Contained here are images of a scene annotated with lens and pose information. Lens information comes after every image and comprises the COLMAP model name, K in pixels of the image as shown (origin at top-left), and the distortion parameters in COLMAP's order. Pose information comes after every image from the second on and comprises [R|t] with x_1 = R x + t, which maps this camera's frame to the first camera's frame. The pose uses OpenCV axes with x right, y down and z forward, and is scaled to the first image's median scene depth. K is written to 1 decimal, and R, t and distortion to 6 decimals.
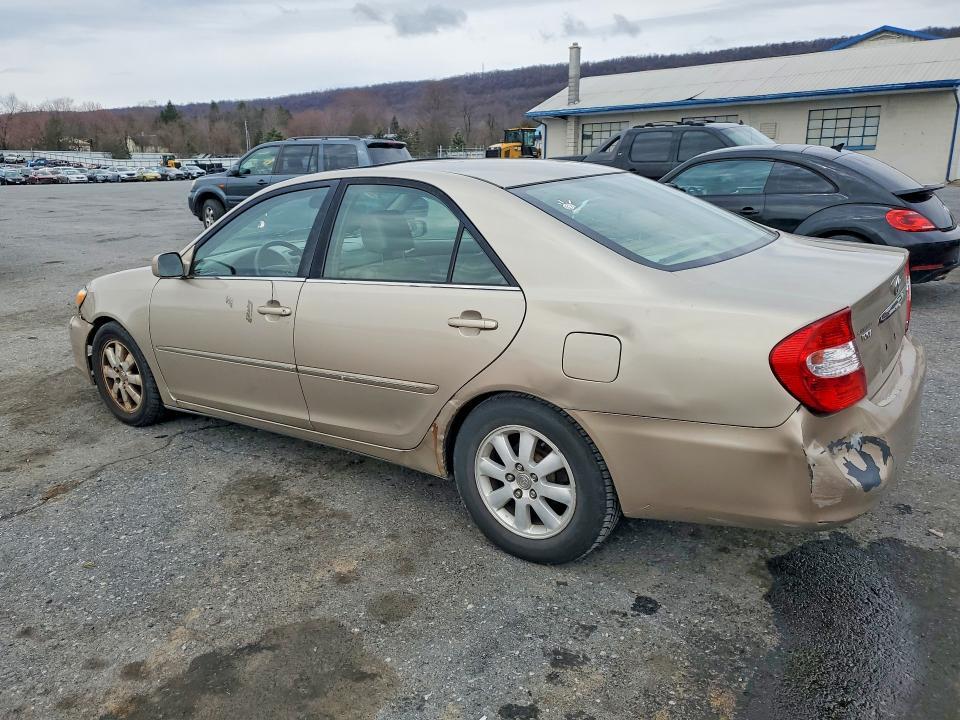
lens RADIAL K [[758.0, 0, 446.1], [0, 758.0, 358.1], [0, 0, 1]] dist [0.031314, 0.001547]
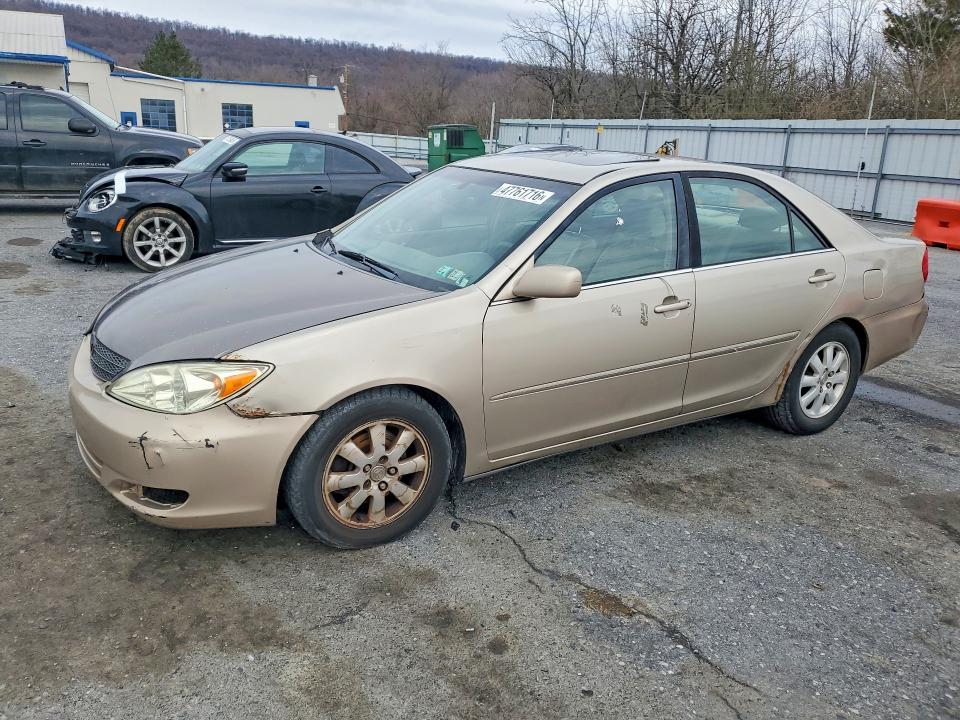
lens RADIAL K [[737.7, 0, 480.0], [0, 737.7, 360.0], [0, 0, 1]] dist [0.004502, 0.009872]
pose [[0.378825, -0.231003, 0.896175, -1.333074], [0.188603, 0.967296, 0.169610, -0.228453], [-0.906047, 0.104769, 0.410003, 0.938636]]
